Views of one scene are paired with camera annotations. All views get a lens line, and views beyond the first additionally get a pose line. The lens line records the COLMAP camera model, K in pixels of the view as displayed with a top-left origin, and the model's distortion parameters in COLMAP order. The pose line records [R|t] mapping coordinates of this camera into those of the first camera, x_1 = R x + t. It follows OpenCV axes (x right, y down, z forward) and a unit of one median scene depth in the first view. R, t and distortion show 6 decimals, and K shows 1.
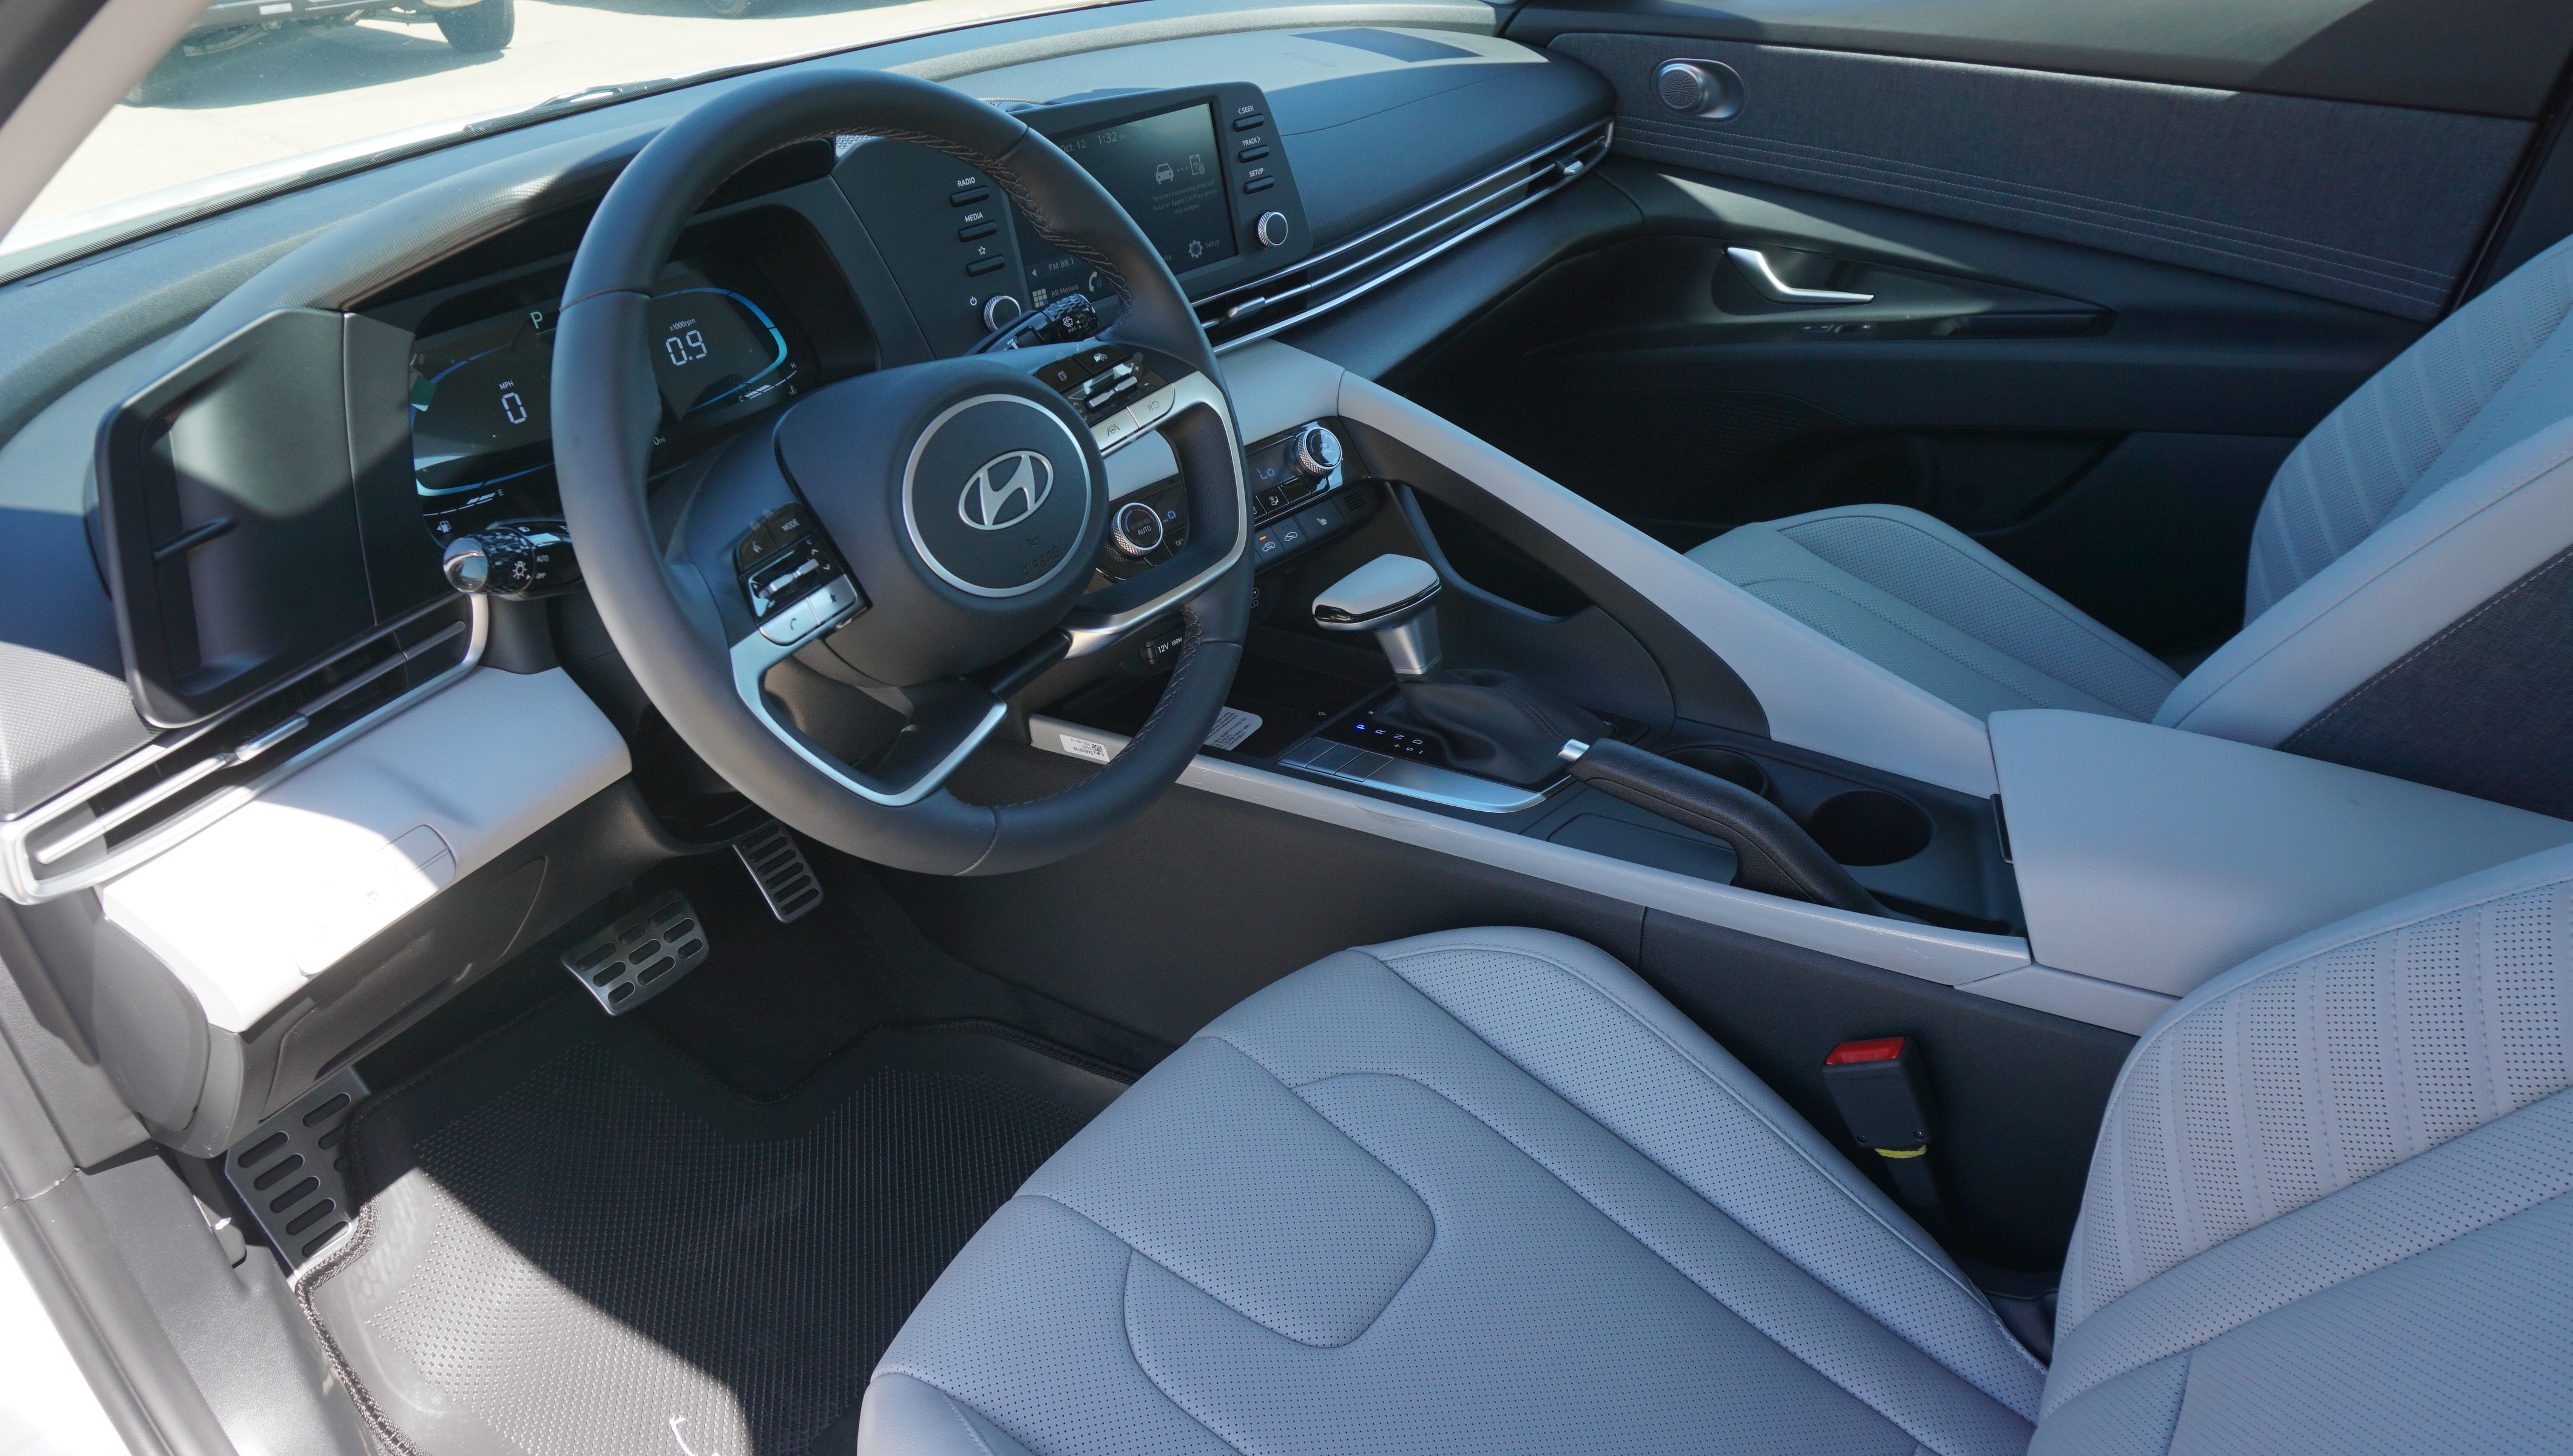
lens RADIAL K [[1746.0, 0, 1280.5], [0, 1746.0, 715.6], [0, 0, 1]] dist [-0.044296, 0.039508]
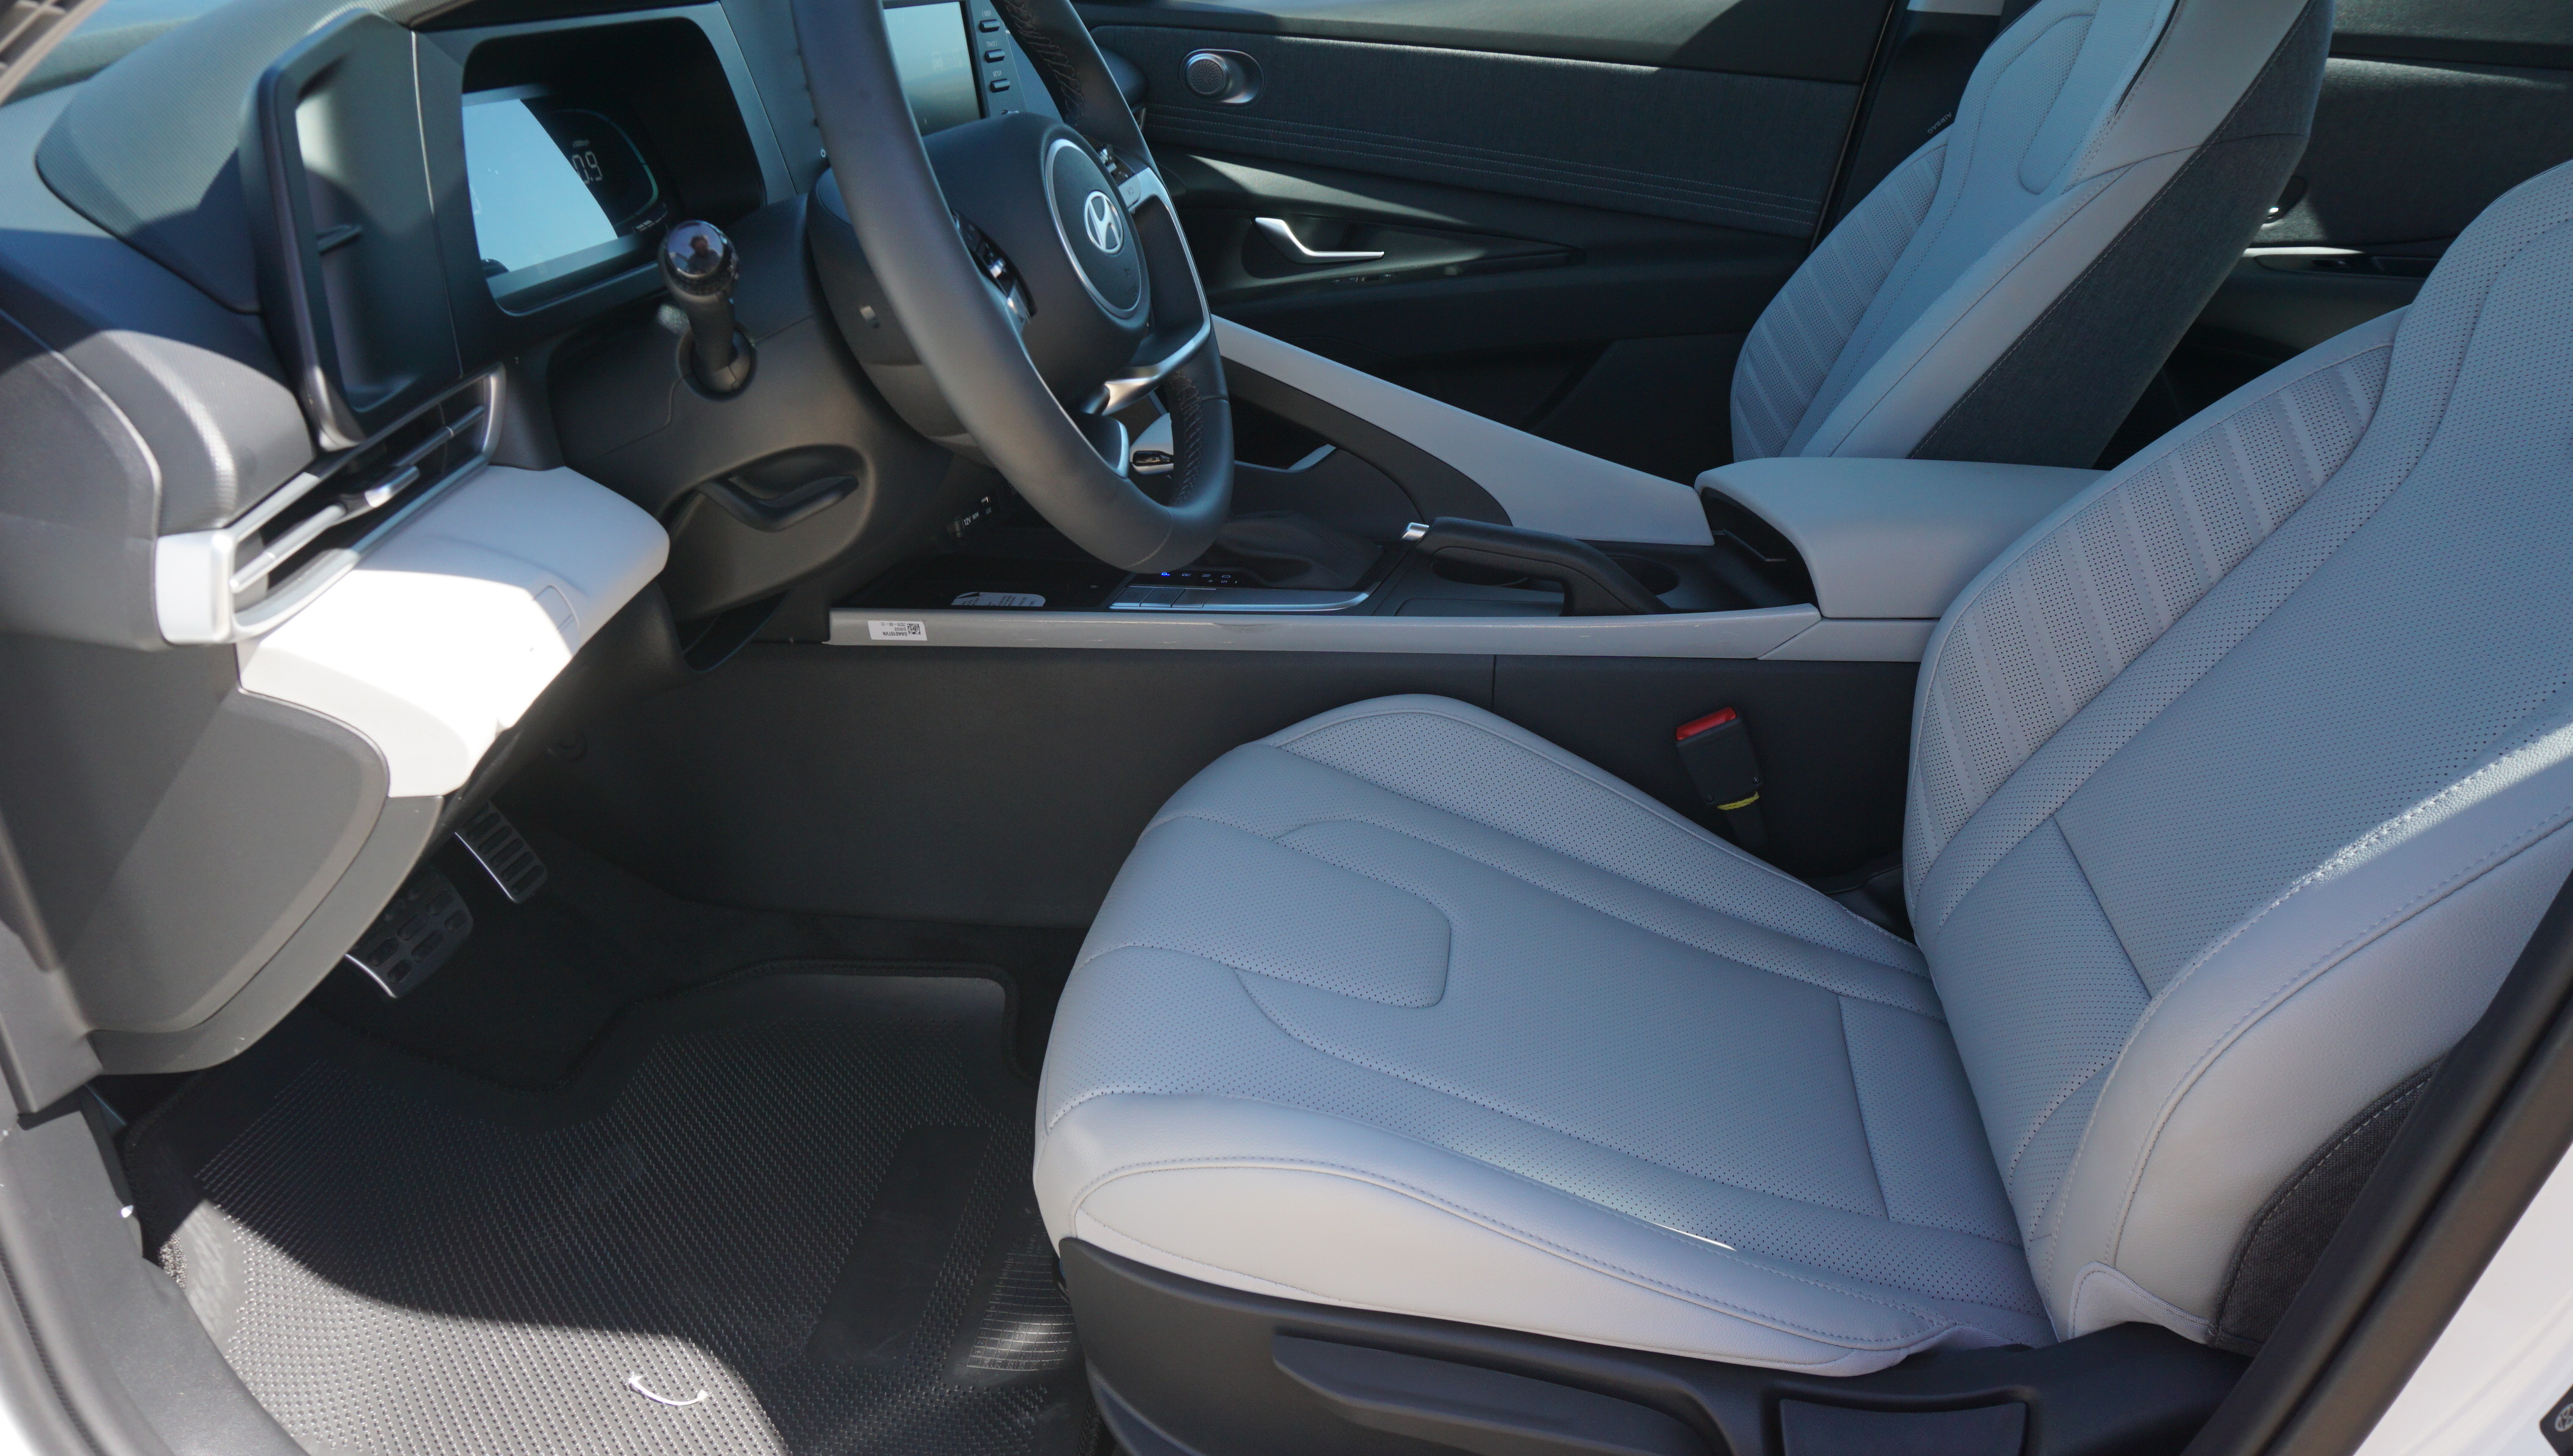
lens RADIAL K [[1746.0, 0, 1284.9], [0, 1746.0, 738.2], [0, 0, 1]] dist [-0.044296, 0.039508]
pose [[0.885968, -0.126875, 0.446053, -0.350733], [0.162967, 0.985680, -0.043327, 0.150947], [-0.434168, 0.111078, 0.893957, 0.012580]]
